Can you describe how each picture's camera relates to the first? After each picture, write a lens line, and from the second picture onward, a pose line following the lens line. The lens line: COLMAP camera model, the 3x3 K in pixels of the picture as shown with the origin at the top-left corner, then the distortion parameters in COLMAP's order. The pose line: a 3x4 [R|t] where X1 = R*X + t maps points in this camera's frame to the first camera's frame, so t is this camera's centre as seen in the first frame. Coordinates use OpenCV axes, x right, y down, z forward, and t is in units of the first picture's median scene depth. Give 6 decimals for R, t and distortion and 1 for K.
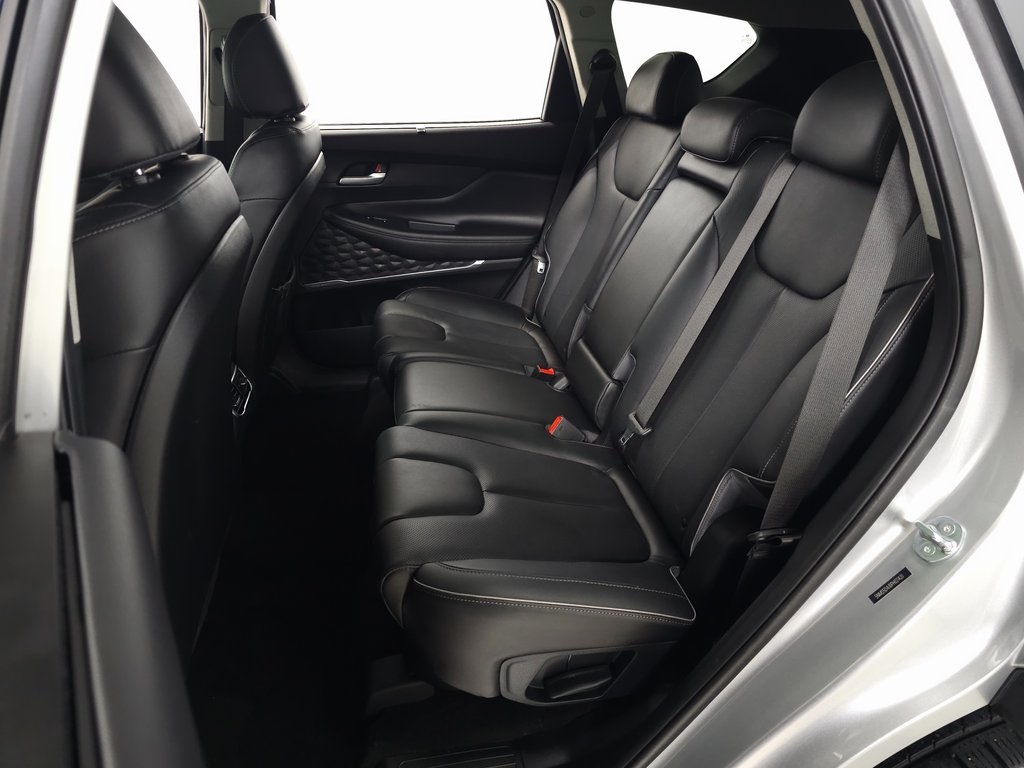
lens RADIAL K [[690.4, 0, 515.9], [0, 690.4, 375.9], [0, 0, 1]] dist [0.060220, -0.058617]
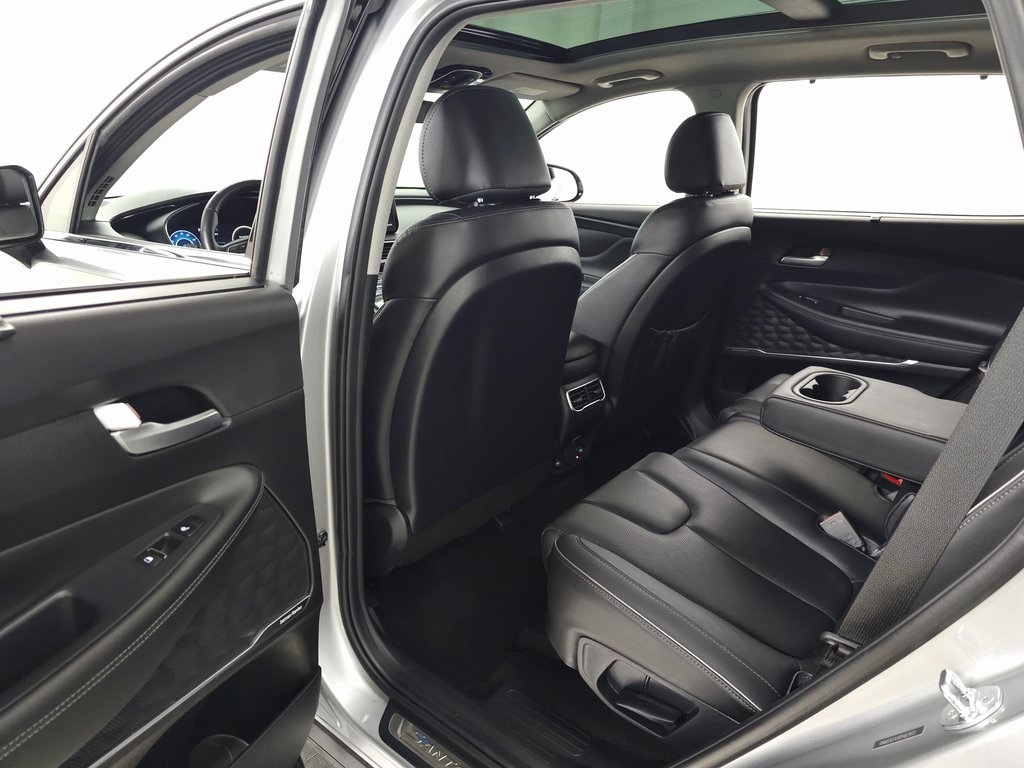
lens RADIAL K [[690.4, 0, 515.9], [0, 690.4, 375.9], [0, 0, 1]] dist [0.060220, -0.058617]
pose [[0.643980, 0.221923, -0.732148, 0.295842], [-0.327868, 0.944721, -0.002028, 0.023468], [0.691226, 0.241354, 0.681143, 0.030137]]
